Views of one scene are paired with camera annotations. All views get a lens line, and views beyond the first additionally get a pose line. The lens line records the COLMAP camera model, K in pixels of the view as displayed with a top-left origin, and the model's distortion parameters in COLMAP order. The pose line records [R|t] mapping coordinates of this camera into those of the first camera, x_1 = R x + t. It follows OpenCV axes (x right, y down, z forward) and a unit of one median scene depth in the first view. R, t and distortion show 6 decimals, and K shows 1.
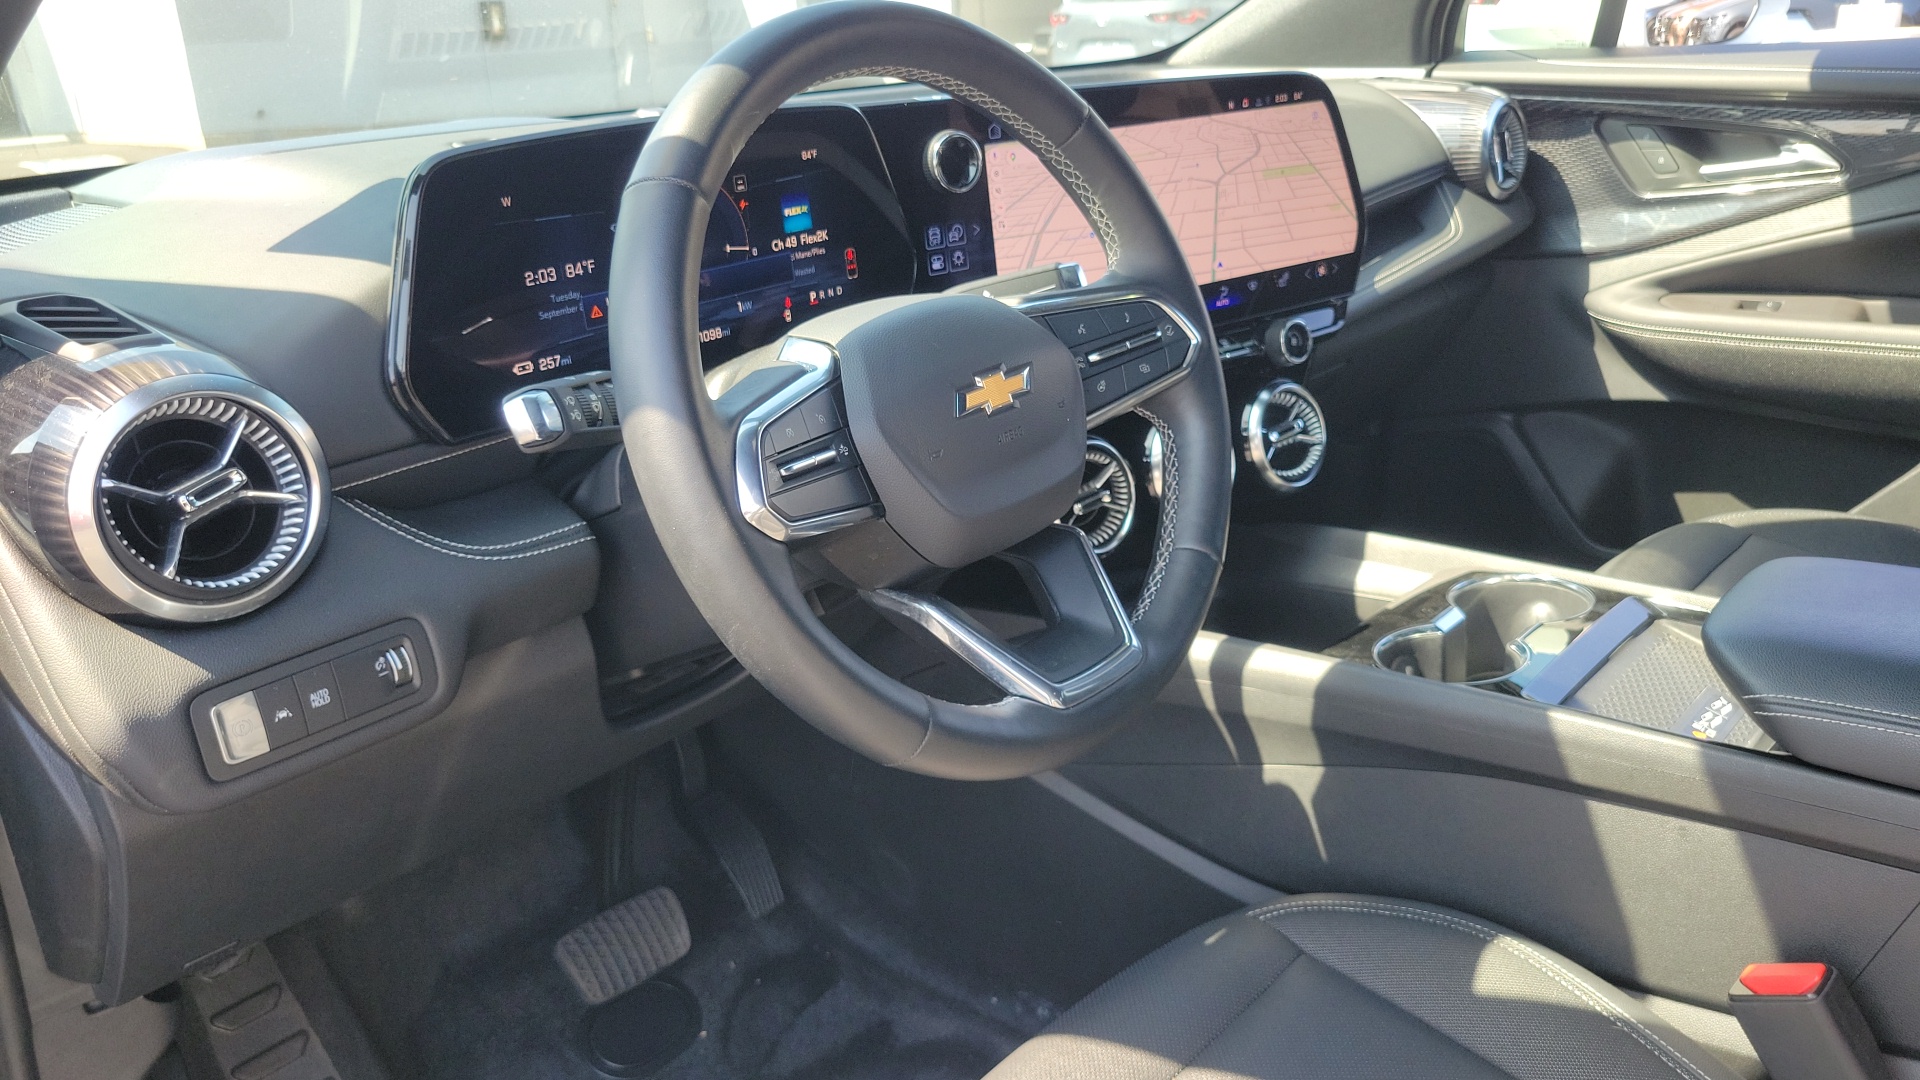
lens RADIAL K [[1454.7, 0, 957.4], [0, 1454.7, 529.8], [0, 0, 1]] dist [0.027824, -0.019609]
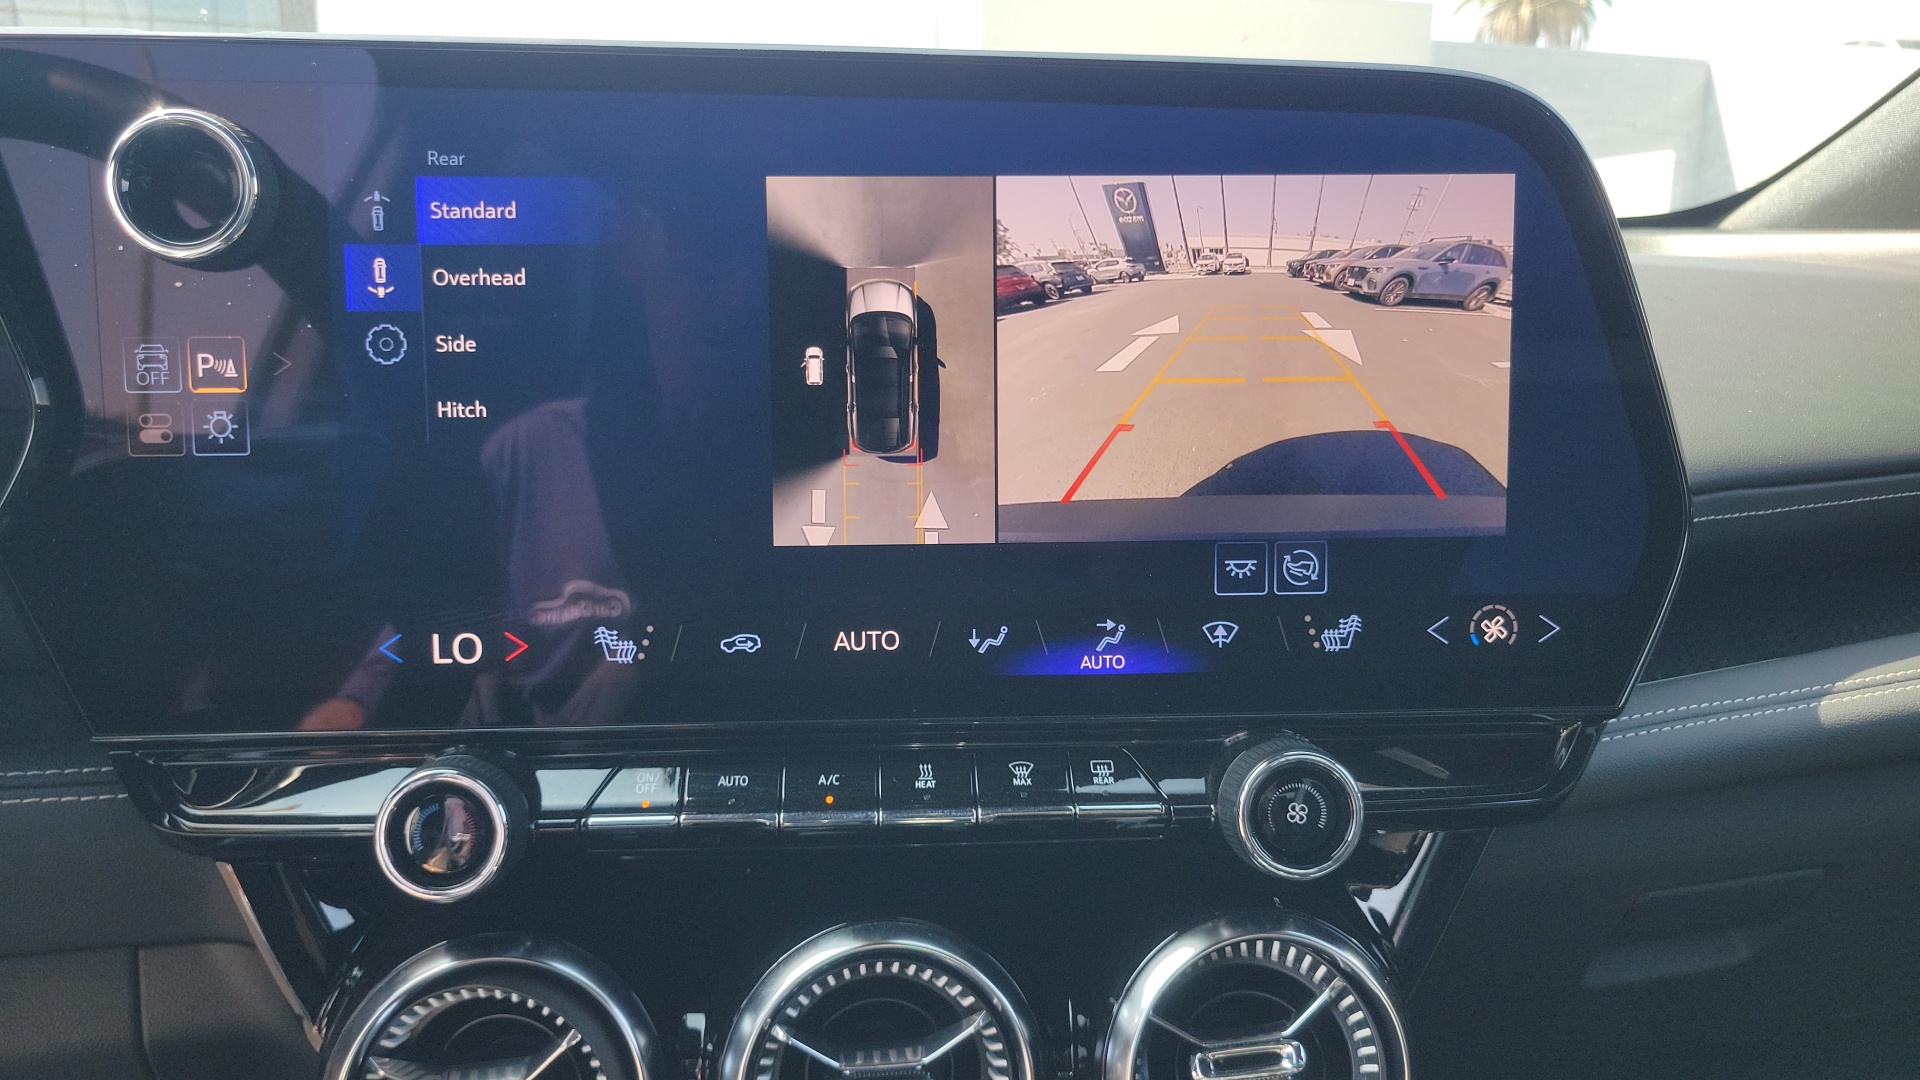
lens RADIAL K [[1454.7, 0, 947.8], [0, 1454.7, 549.1], [0, 0, 1]] dist [0.027824, -0.019609]
pose [[0.840615, 0.147453, -0.521175, 0.426763], [-0.225687, 0.970075, -0.089558, -0.180016], [0.492373, 0.192906, 0.848738, 0.842550]]
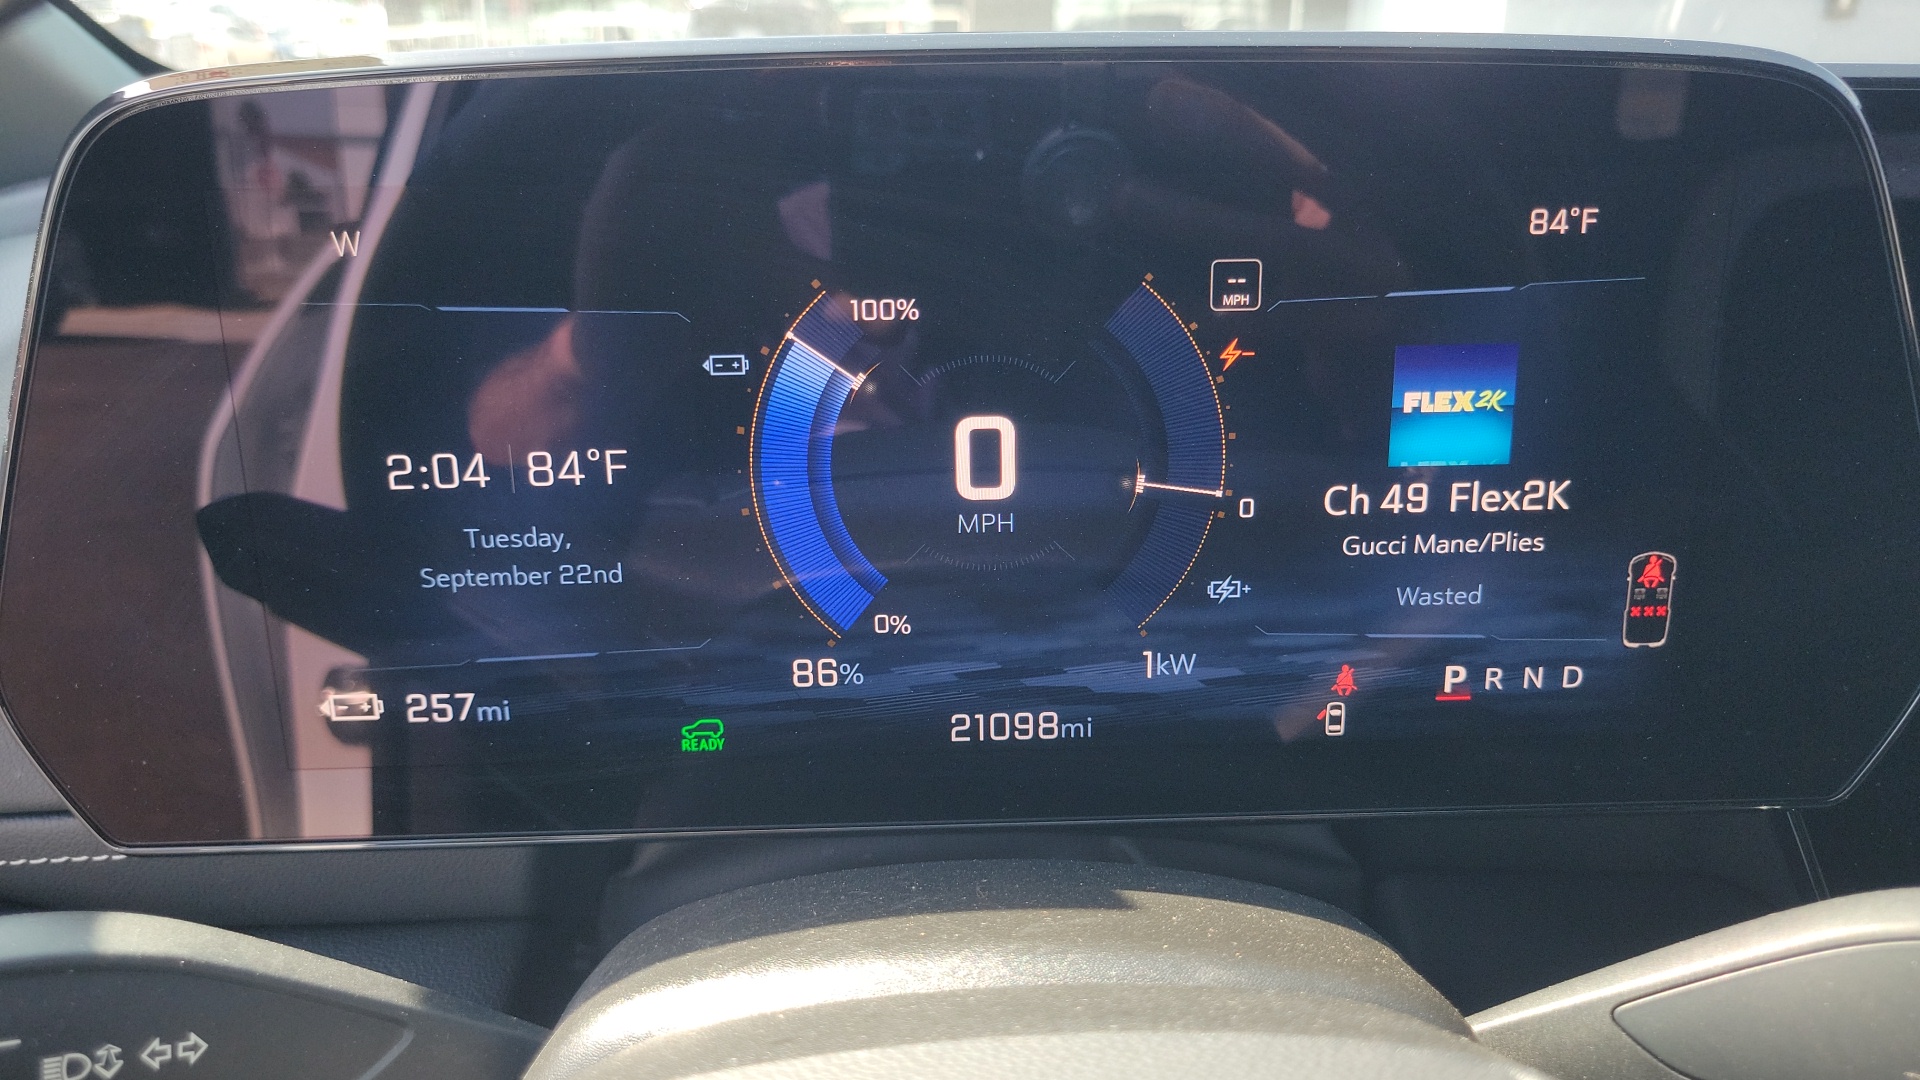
lens RADIAL K [[1454.7, 0, 965.7], [0, 1454.7, 526.2], [0, 0, 1]] dist [0.027824, -0.019609]
pose [[0.693798, 0.280984, -0.663093, 0.022989], [-0.273891, 0.954507, 0.117896, -0.198706], [0.666053, 0.099819, 0.739195, 0.704852]]
